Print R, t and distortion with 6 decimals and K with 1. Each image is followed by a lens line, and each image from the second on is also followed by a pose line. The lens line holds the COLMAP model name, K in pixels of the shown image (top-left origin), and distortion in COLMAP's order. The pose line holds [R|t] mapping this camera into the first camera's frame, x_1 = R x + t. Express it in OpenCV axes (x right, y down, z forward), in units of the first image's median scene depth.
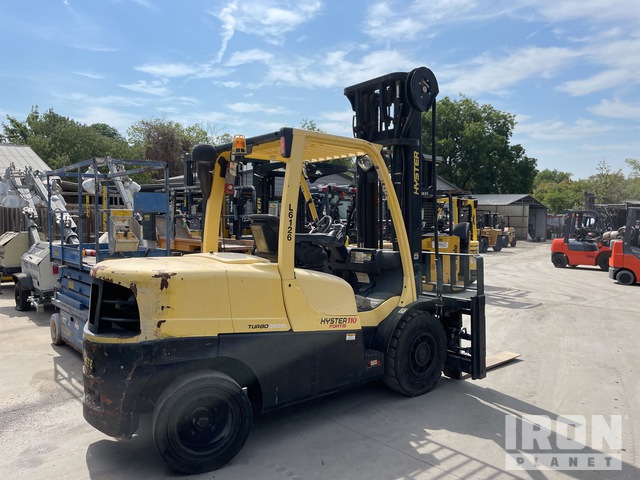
lens RADIAL K [[502.0, 0, 322.5], [0, 502.0, 241.0], [0, 0, 1]] dist [-0.042761, -0.006149]
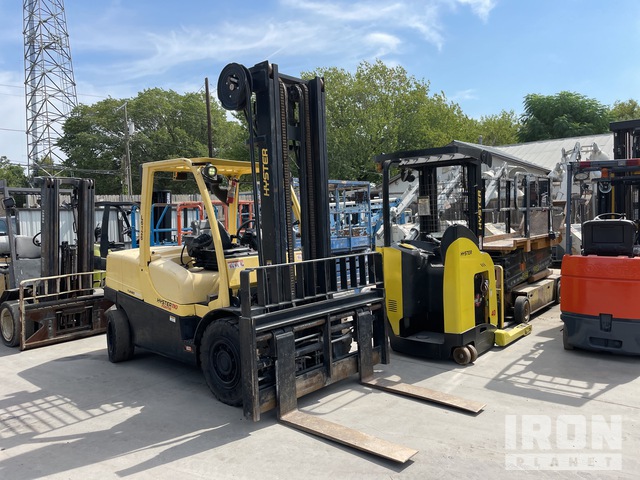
lens RADIAL K [[502.0, 0, 319.5], [0, 502.0, 238.9], [0, 0, 1]] dist [-0.042761, -0.006149]
pose [[0.156267, 0.045529, -0.986665, 1.394787], [-0.012396, 0.998949, 0.044133, -0.072310], [0.987637, 0.005334, 0.156667, 1.212037]]
